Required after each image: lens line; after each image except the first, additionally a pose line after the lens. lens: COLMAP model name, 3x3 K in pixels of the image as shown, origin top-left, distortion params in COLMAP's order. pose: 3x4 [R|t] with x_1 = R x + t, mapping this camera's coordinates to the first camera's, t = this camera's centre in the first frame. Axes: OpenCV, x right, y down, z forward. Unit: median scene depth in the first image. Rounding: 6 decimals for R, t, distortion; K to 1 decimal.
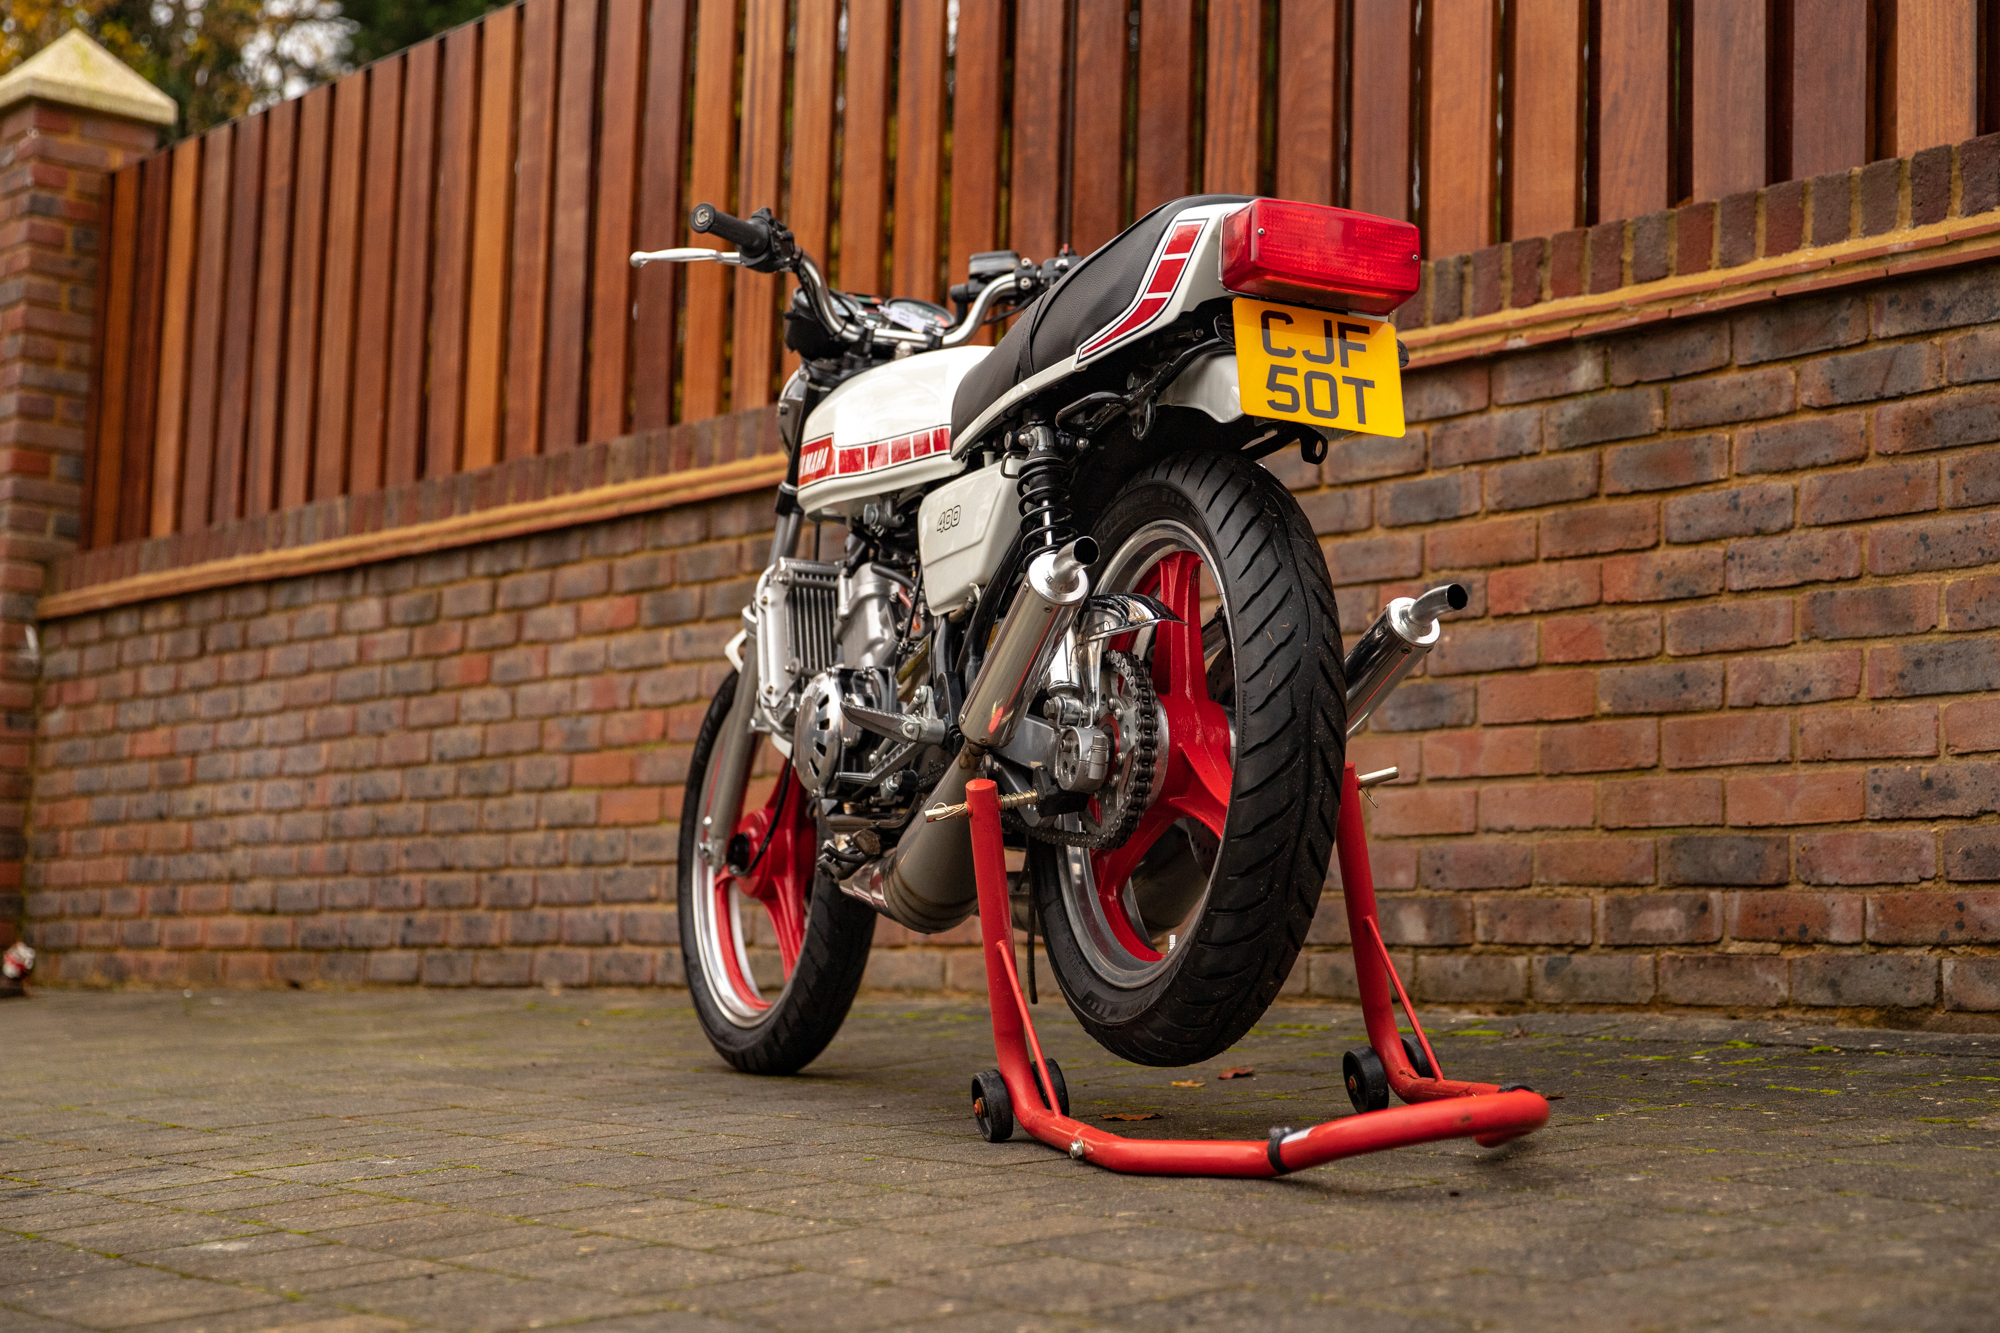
lens RADIAL K [[3407.3, 0, 1022.7], [0, 3407.3, 621.1], [0, 0, 1]] dist [0.088891, 0.207972]
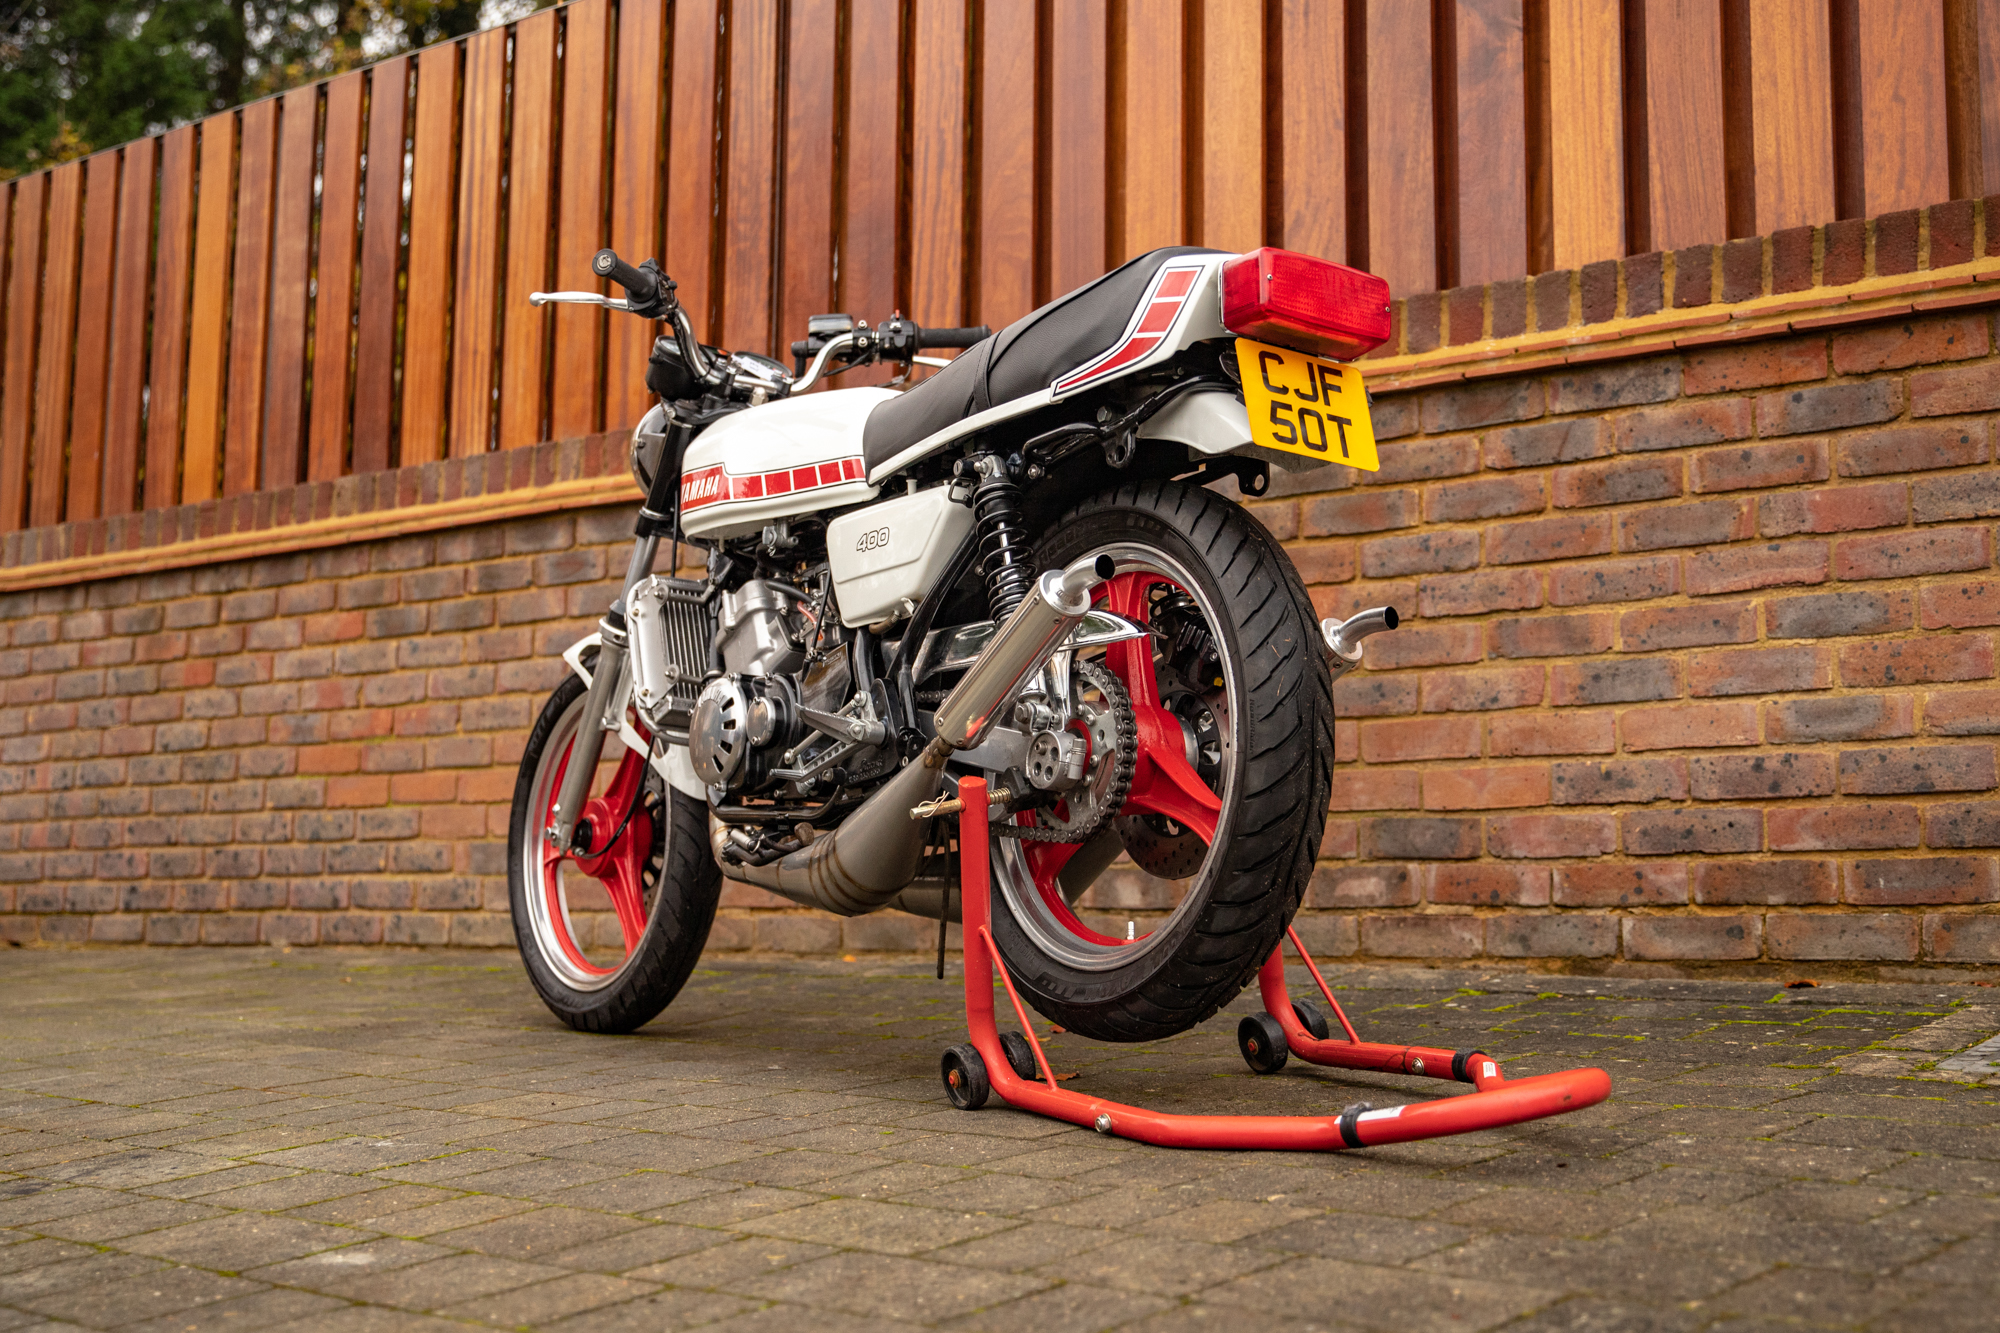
lens RADIAL K [[2454.9, 0, 1001.0], [0, 2454.9, 636.7], [0, 0, 1]] dist [0.008147, 0.096931]
pose [[0.971004, 0.013135, 0.238701, -0.144274], [-0.012150, 0.999911, -0.005597, 0.004707], [-0.238753, 0.002535, 0.971077, 0.179167]]
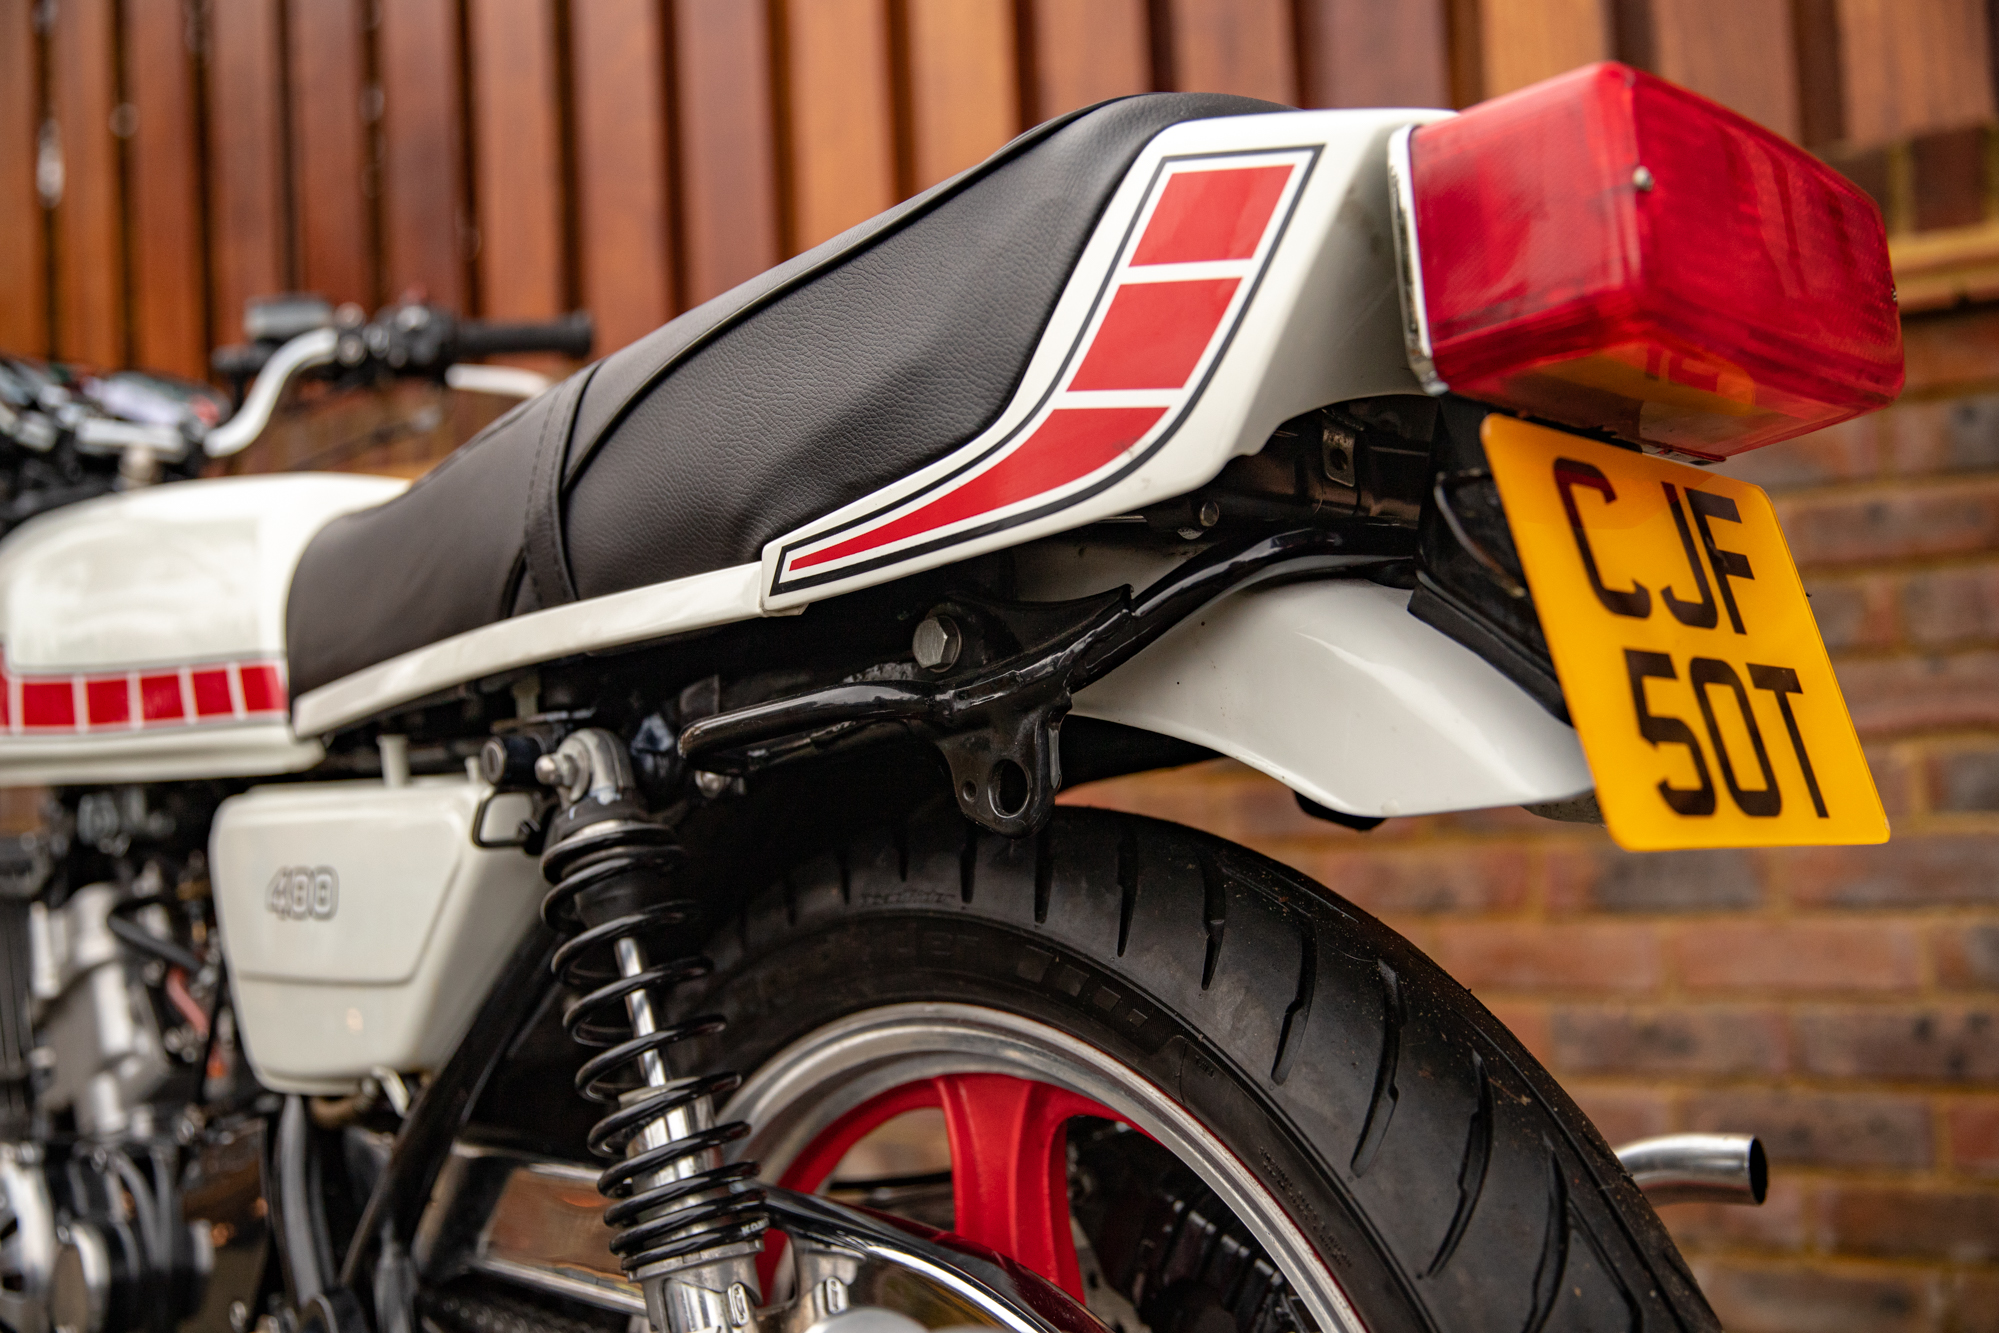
lens RADIAL K [[1952.6, 0, 997.8], [0, 1952.6, 667.6], [0, 0, 1]] dist [-0.046709, 0.104444]
pose [[0.920852, -0.046654, 0.387112, -0.028567], [0.022451, 0.997513, 0.066811, -0.060532], [-0.389266, -0.052832, 0.919609, 0.611690]]
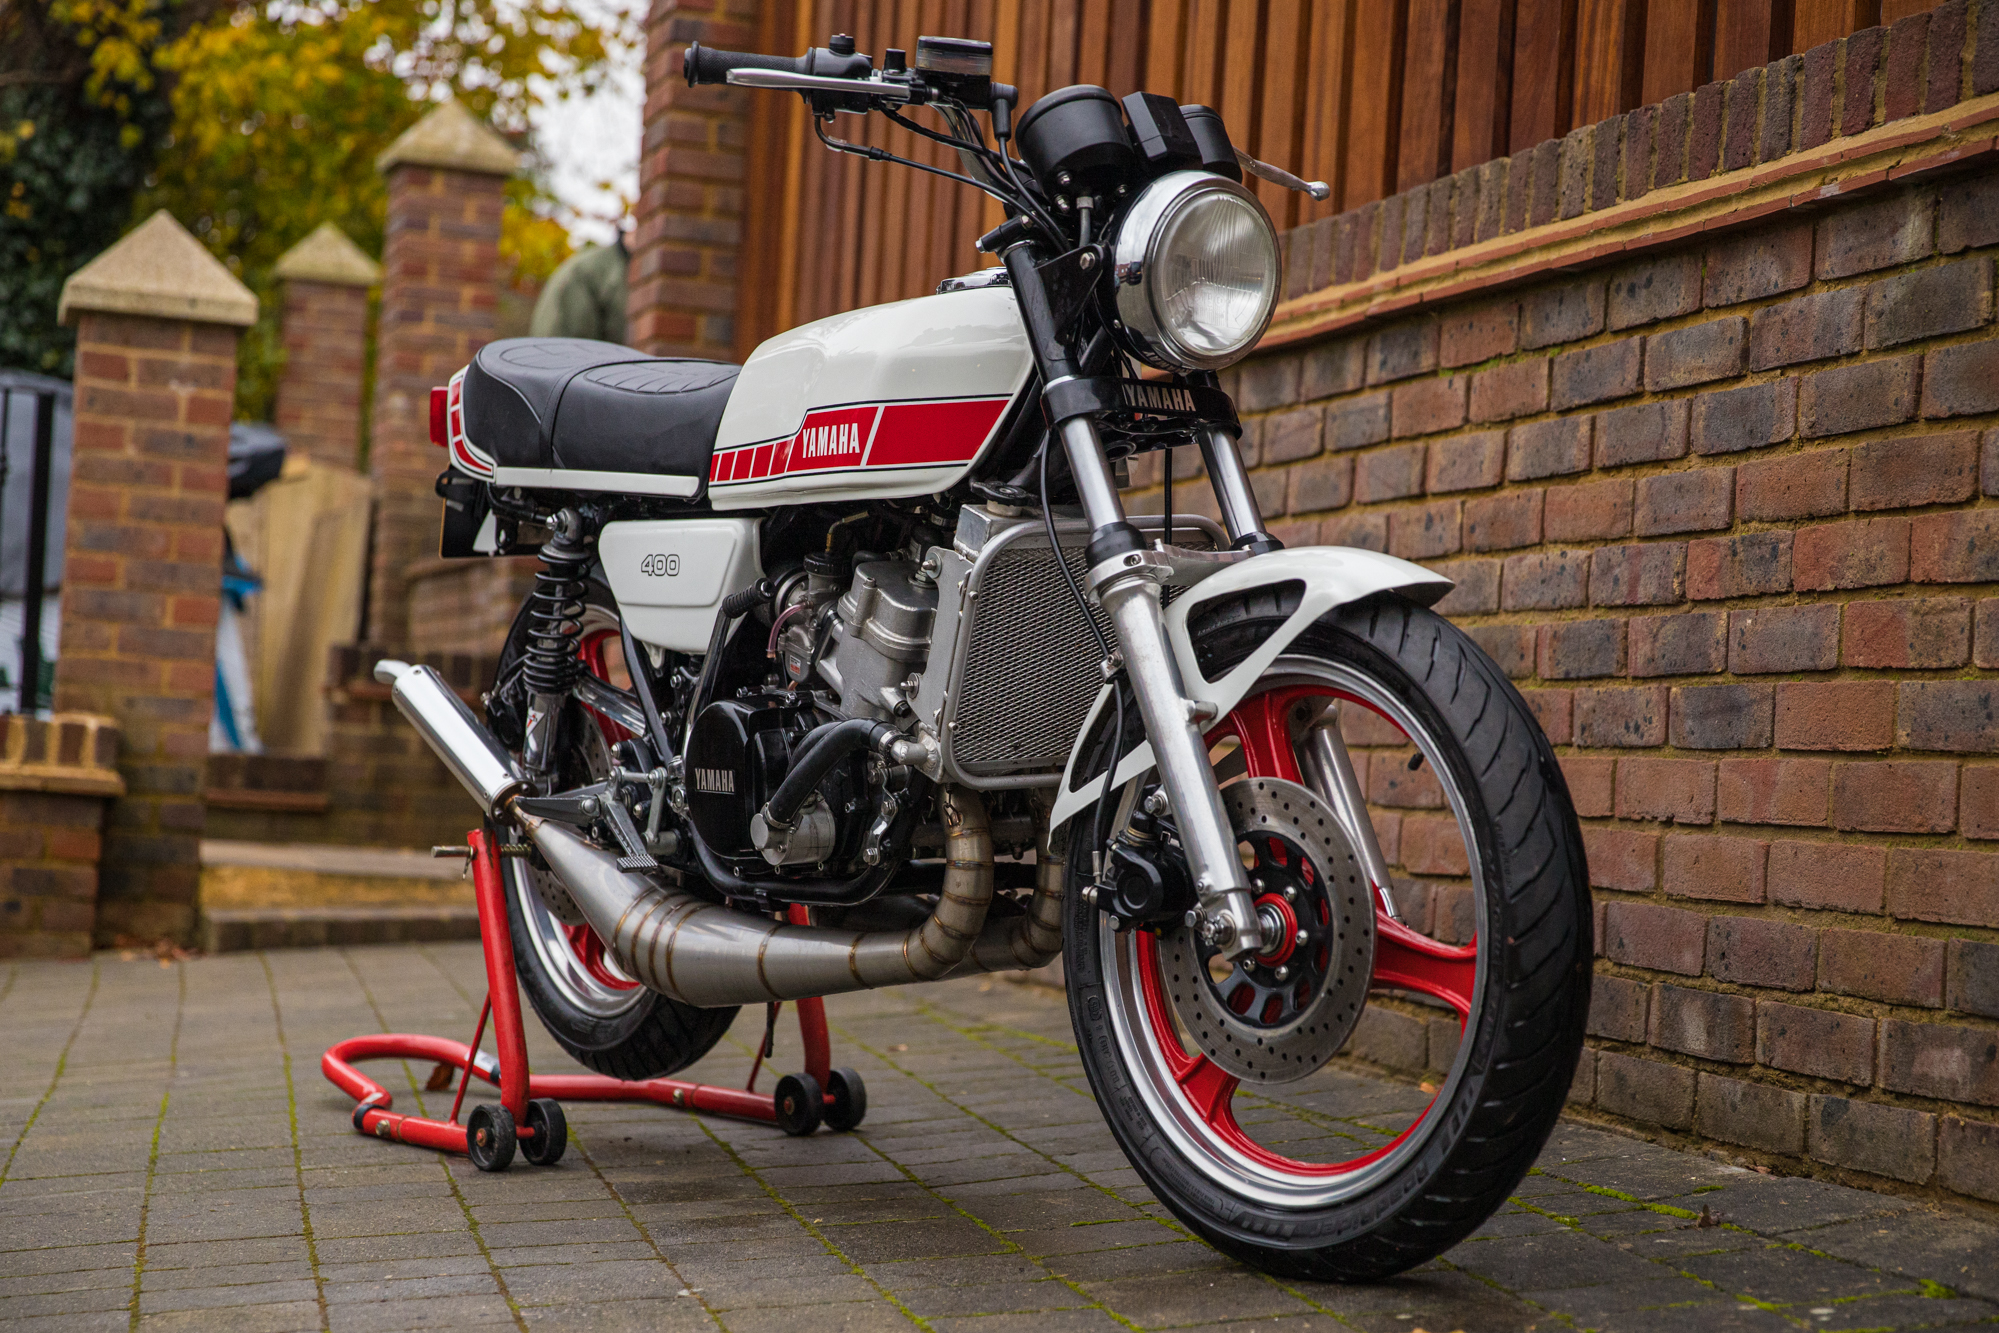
lens RADIAL K [[3685.5, 0, 1001.1], [0, 3685.5, 724.6], [0, 0, 1]] dist [0.128394, 0.193715]
pose [[0.928997, 0.018797, -0.369609, 0.276502], [0.012960, 0.996445, 0.083249, -0.040862], [0.369860, -0.082128, 0.925450, 0.256797]]
